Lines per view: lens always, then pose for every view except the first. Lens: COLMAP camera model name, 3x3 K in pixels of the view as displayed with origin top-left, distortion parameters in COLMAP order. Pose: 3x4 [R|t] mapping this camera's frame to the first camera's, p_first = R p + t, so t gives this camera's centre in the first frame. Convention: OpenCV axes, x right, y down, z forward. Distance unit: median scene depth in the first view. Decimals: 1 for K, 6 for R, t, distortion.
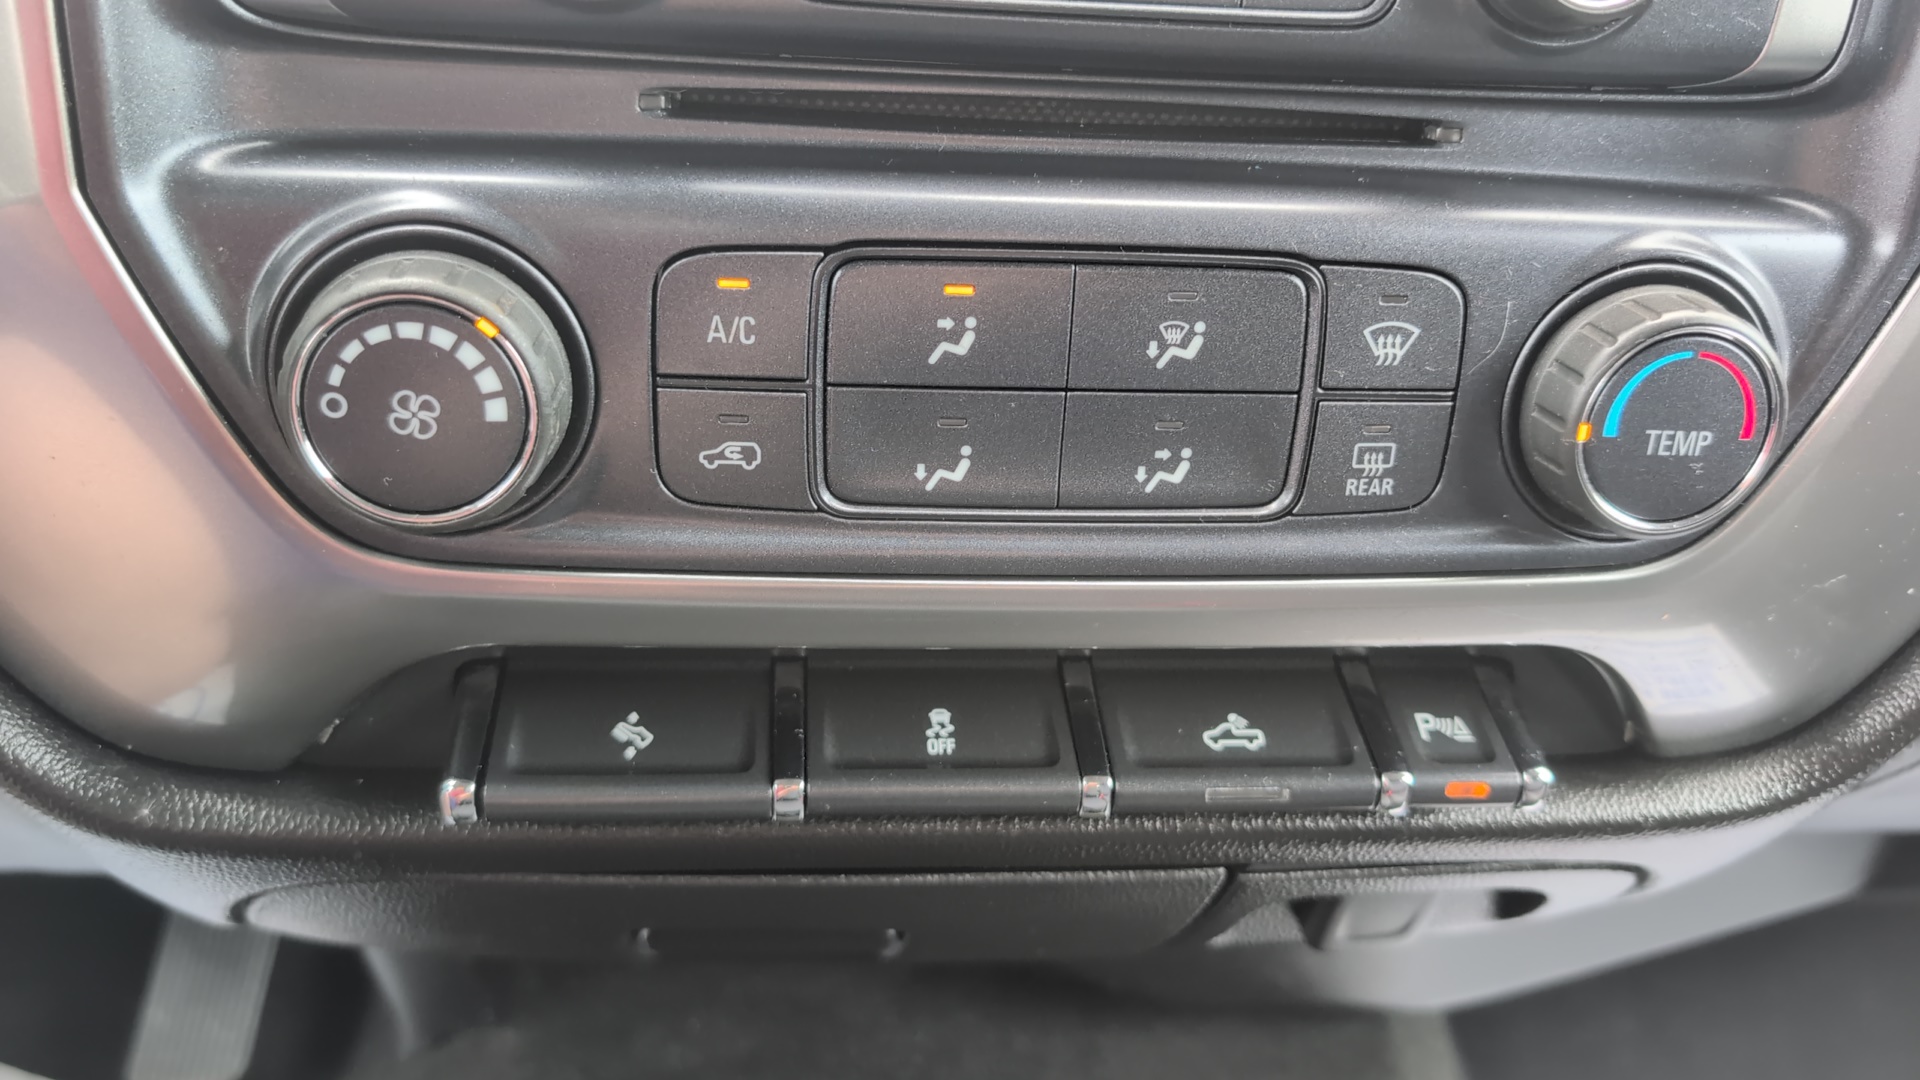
lens RADIAL K [[1632.7, 0, 988.4], [0, 1632.7, 559.7], [0, 0, 1]] dist [0.040355, -0.077402]
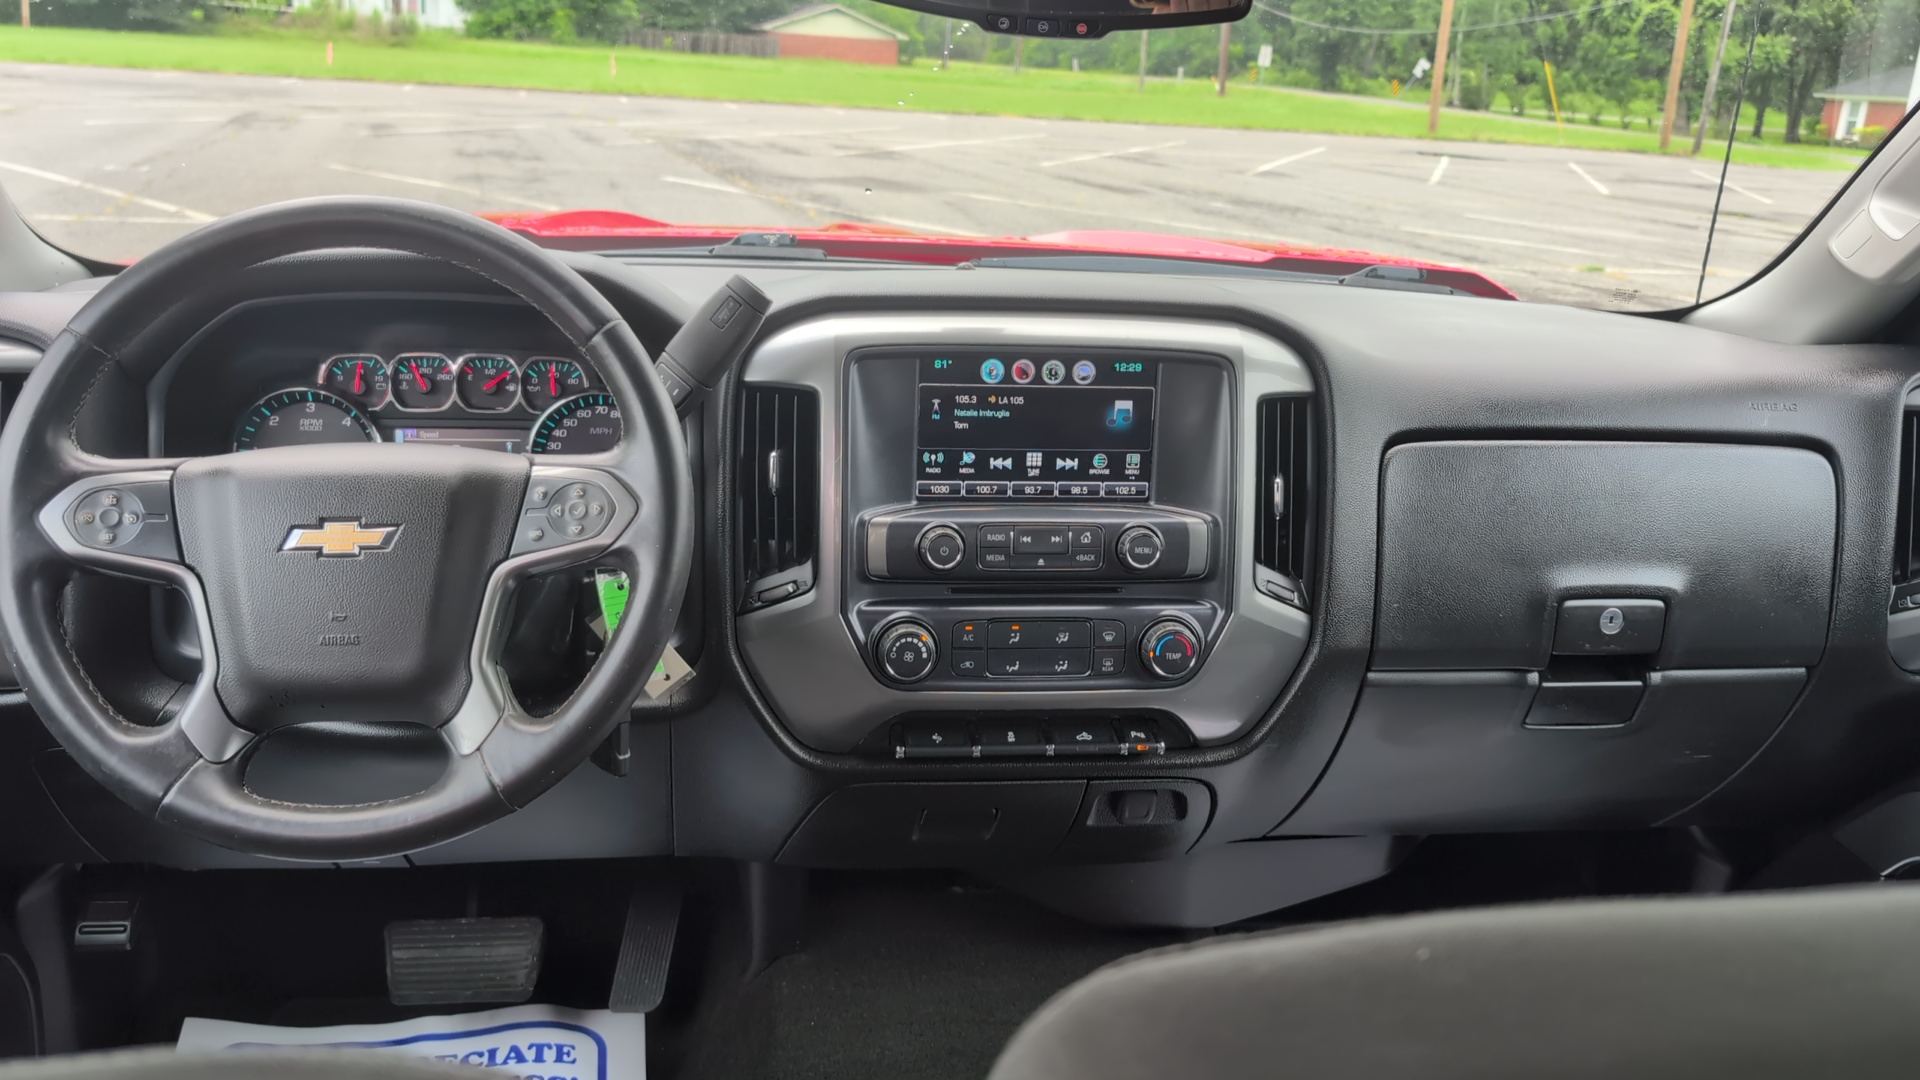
lens RADIAL K [[1632.7, 0, 988.6], [0, 1632.7, 532.3], [0, 0, 1]] dist [0.040355, -0.077402]
pose [[0.998323, -0.032126, 0.048154, -0.295505], [0.041954, 0.974710, -0.219500, 0.560217], [-0.039885, 0.221152, 0.974423, -3.428533]]
